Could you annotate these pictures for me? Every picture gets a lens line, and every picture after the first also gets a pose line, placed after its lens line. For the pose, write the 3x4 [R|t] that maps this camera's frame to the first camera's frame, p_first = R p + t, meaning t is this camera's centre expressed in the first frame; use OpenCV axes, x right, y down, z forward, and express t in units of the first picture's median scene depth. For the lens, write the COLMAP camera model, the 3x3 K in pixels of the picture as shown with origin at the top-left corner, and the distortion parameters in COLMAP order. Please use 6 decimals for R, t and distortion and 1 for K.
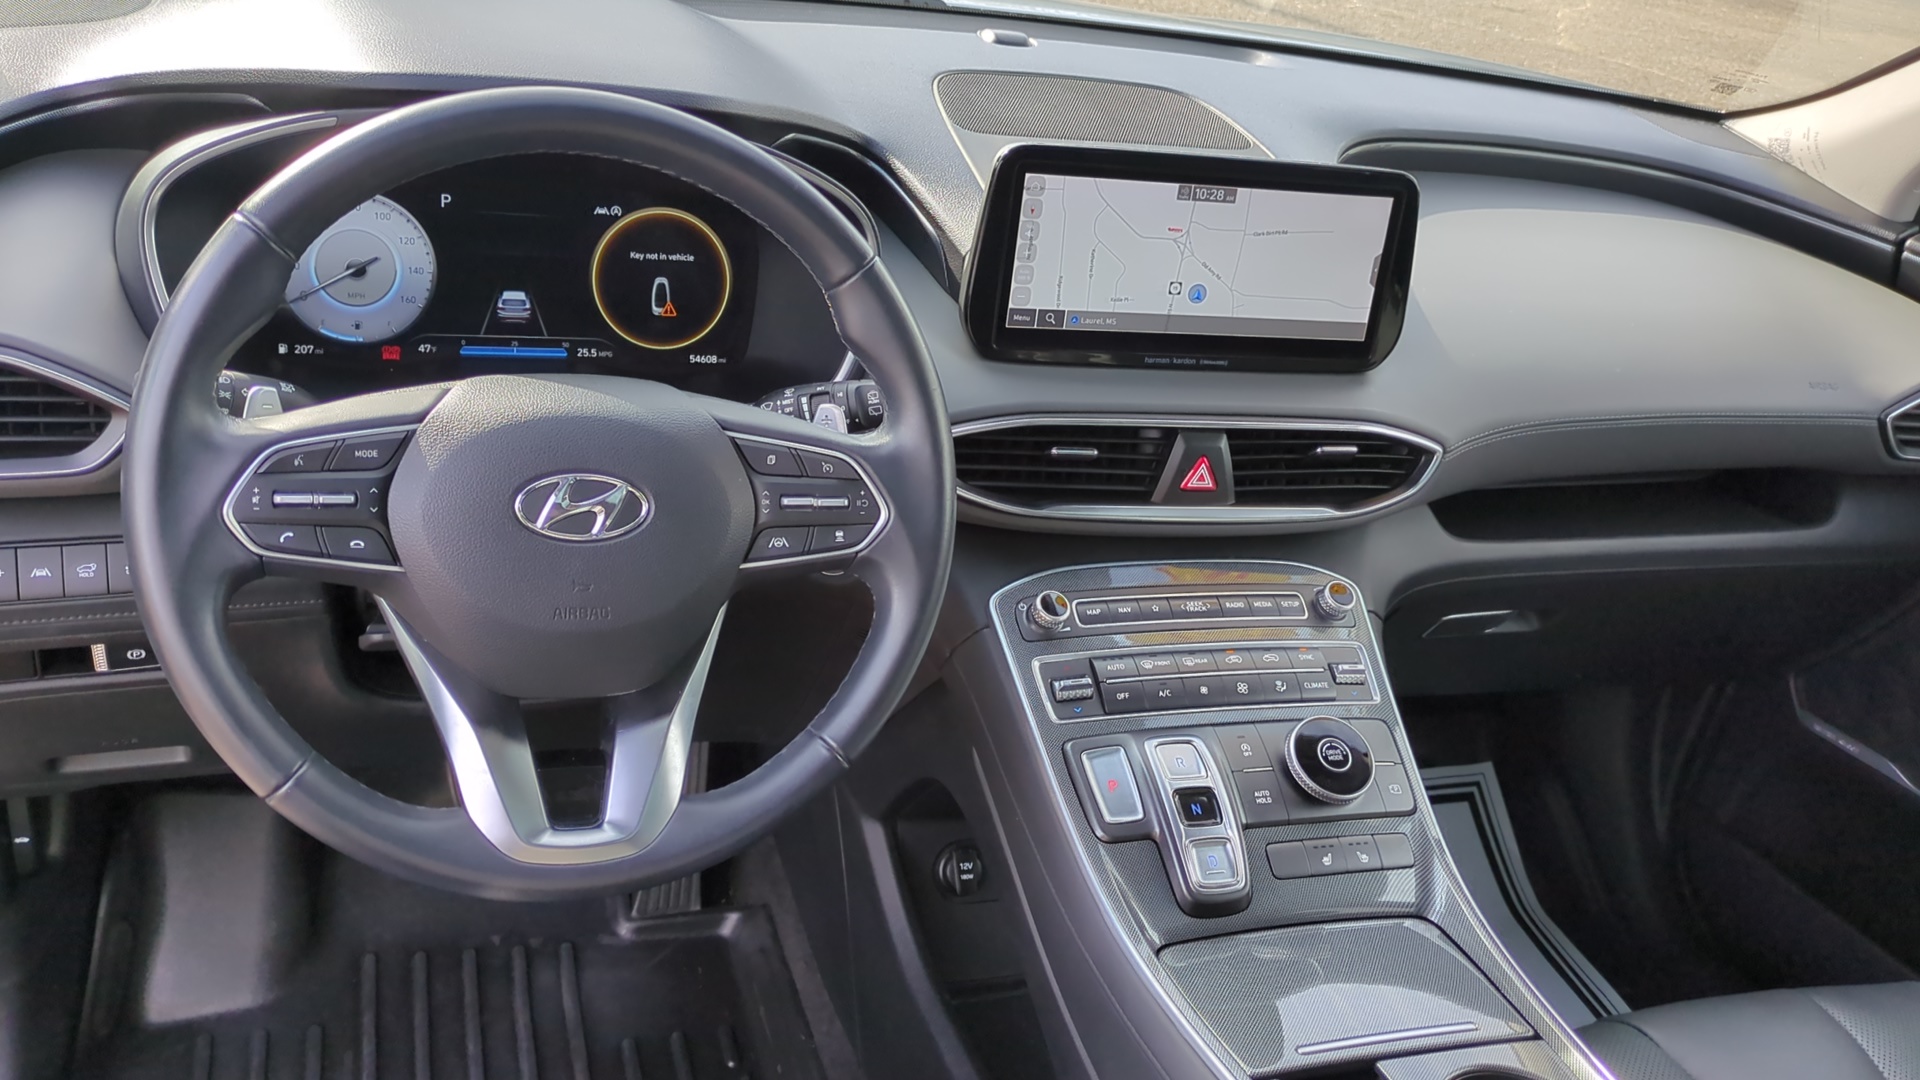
lens RADIAL K [[1587.5, 0, 965.0], [0, 1587.5, 532.7], [0, 0, 1]] dist [0.005770, -0.007777]
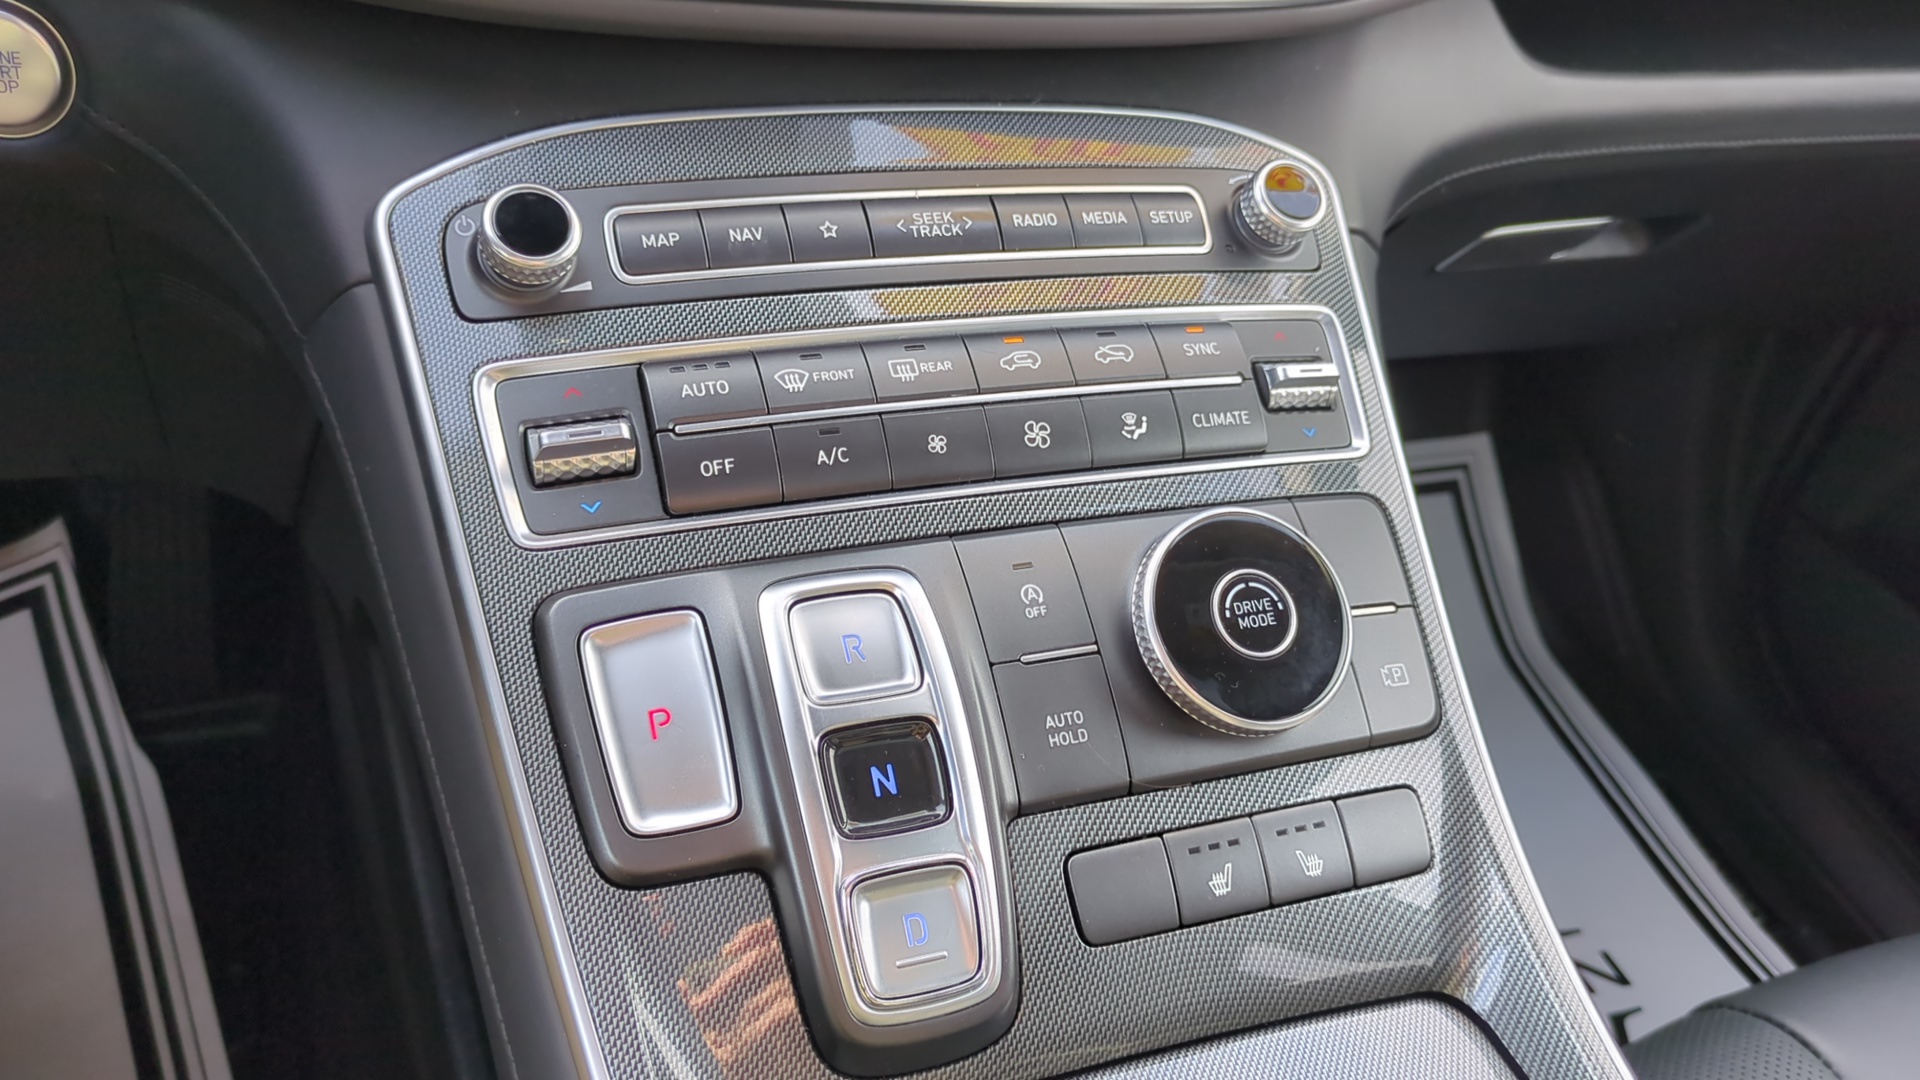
lens RADIAL K [[1587.5, 0, 955.1], [0, 1587.5, 535.7], [0, 0, 1]] dist [0.005770, -0.007777]
pose [[0.999233, -0.003421, 0.039022, 0.138097], [-0.007012, 0.964468, 0.264106, 0.016720], [-0.038539, -0.264177, 0.963704, 0.605860]]
